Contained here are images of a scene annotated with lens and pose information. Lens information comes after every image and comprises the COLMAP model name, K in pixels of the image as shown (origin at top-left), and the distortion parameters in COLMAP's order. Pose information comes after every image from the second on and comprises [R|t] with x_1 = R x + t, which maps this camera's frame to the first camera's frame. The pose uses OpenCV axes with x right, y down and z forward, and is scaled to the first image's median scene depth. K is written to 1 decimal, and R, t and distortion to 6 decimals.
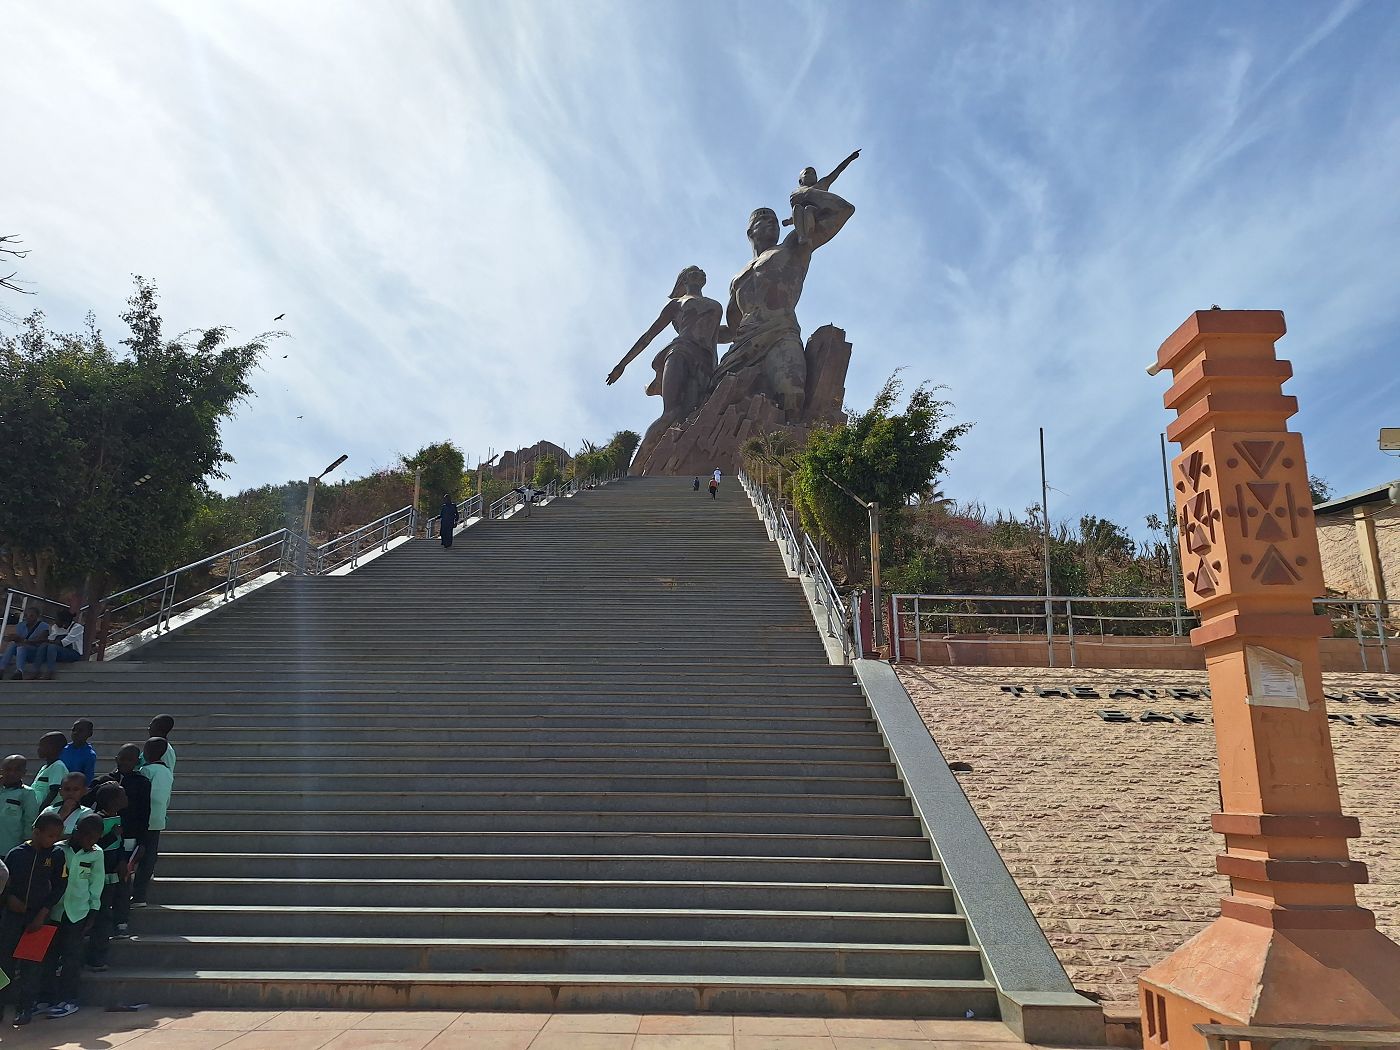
lens RADIAL K [[1002.3, 0, 700.0], [0, 1002.3, 525.0], [0, 0, 1]] dist [-0.001588, -0.000980]
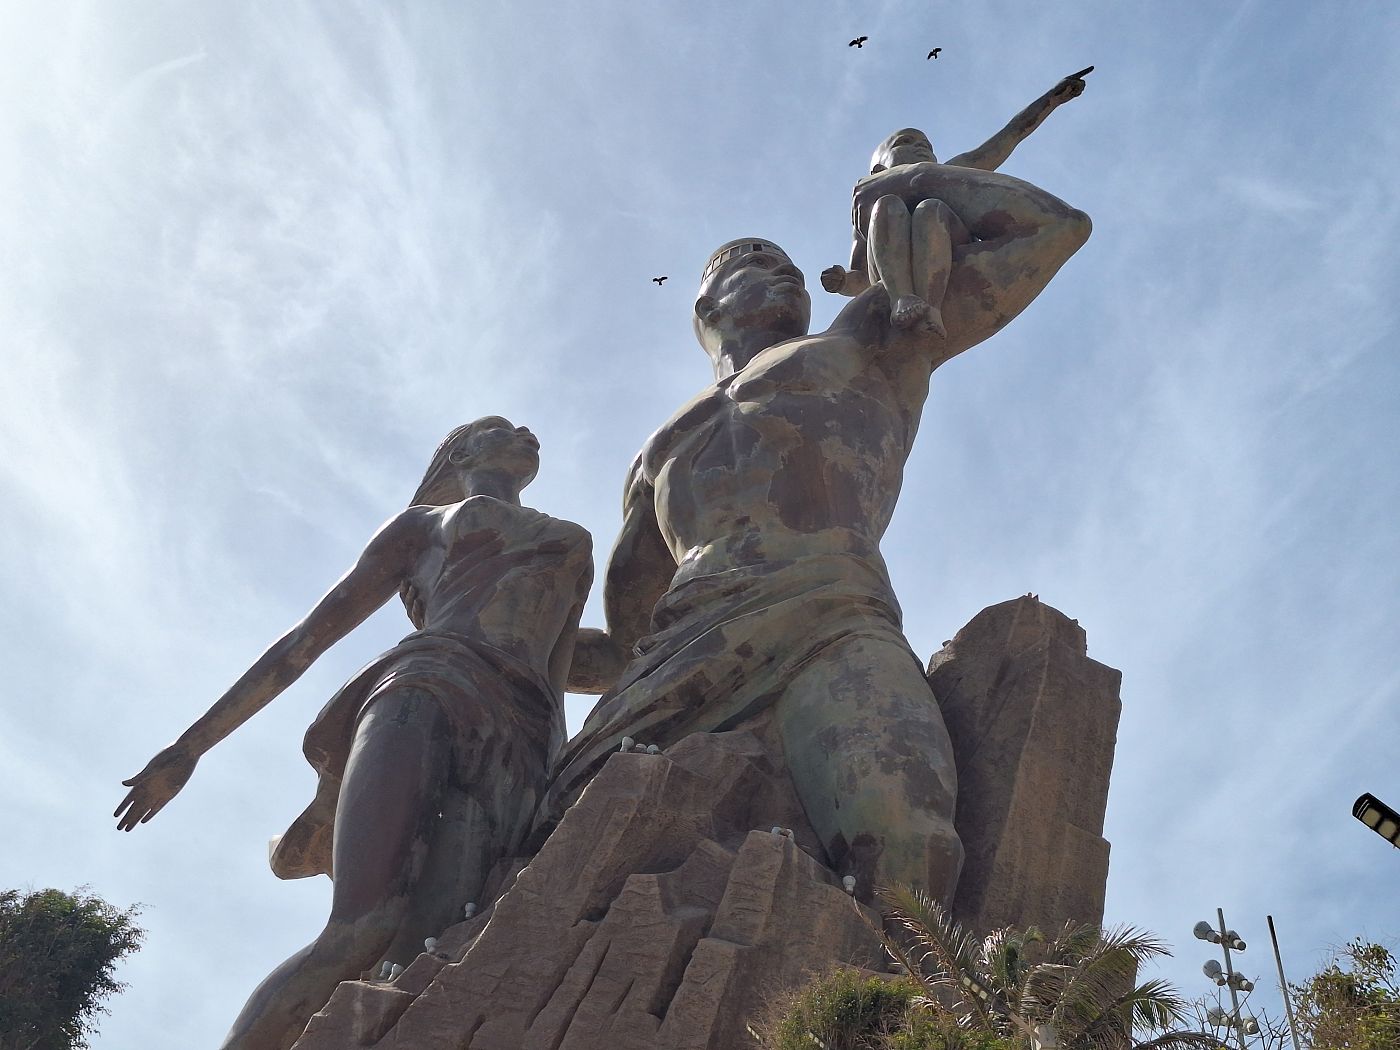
lens RADIAL K [[1894.6, 0, 700.0], [0, 1894.6, 525.0], [0, 0, 1]] dist [0.134646, -0.015742]
pose [[0.988915, 0.080124, 0.125011, -0.014401], [-0.024474, 0.918355, -0.395001, -0.022237], [-0.146454, 0.387563, 0.910135, 0.543139]]
